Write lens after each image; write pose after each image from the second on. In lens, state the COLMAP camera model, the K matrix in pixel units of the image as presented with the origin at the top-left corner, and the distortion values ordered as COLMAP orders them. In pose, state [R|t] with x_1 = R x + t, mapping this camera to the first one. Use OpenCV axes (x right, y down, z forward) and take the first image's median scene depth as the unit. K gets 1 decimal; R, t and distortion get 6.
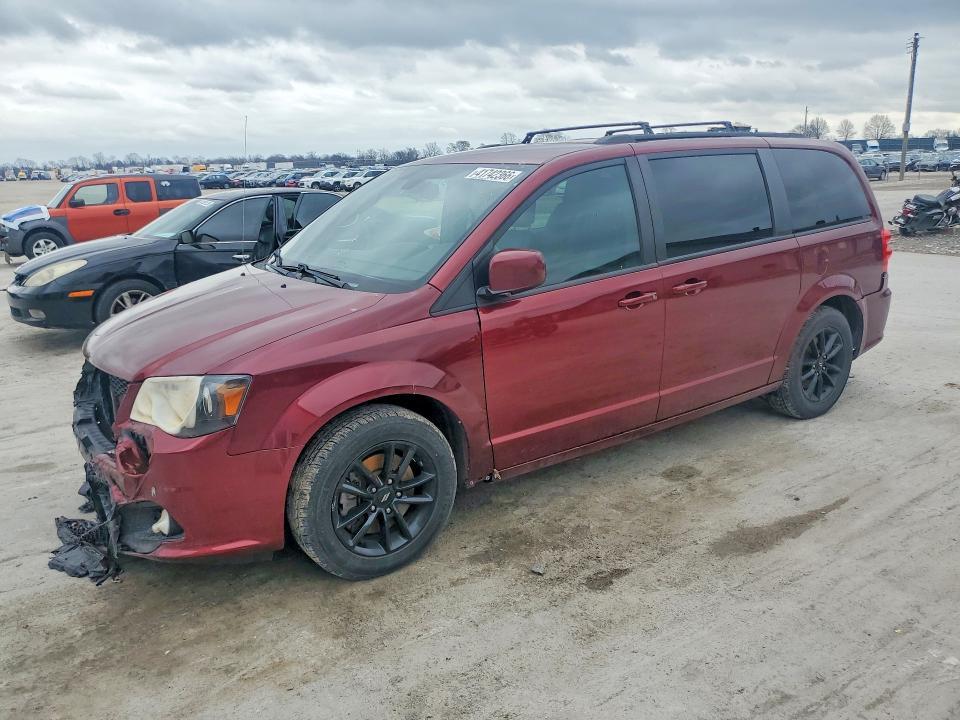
lens RADIAL K [[769.7, 0, 480.0], [0, 769.7, 360.0], [0, 0, 1]] dist [0.000192, -0.005055]
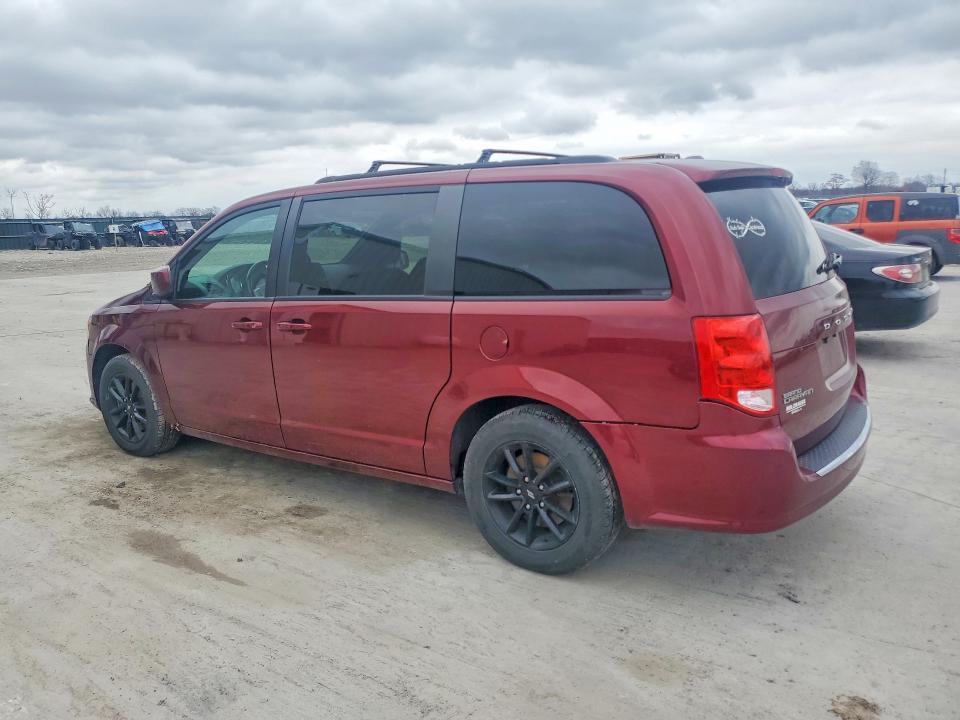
lens RADIAL K [[807.8, 0, 480.0], [0, 807.8, 360.0], [0, 0, 1]] dist [0.005237, 0.001779]
pose [[0.297298, 0.196247, -0.934399, 1.607004], [-0.216437, 0.967024, 0.134236, -0.295754], [0.929929, 0.162330, 0.329970, 1.057758]]
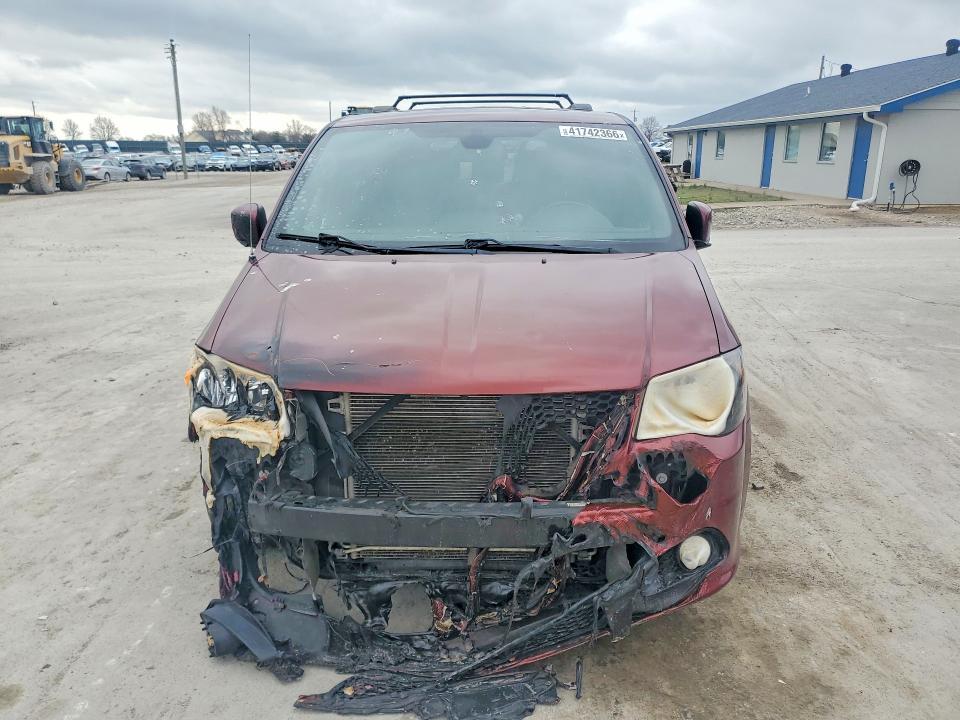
lens RADIAL K [[773.0, 0, 467.0], [0, 773.0, 359.2], [0, 0, 1]] dist [0.006147, 0.000132]
pose [[0.614194, -0.190786, 0.765746, -0.987808], [0.195279, 0.976902, 0.086765, -0.086315], [-0.764612, 0.096244, 0.637264, 0.568699]]
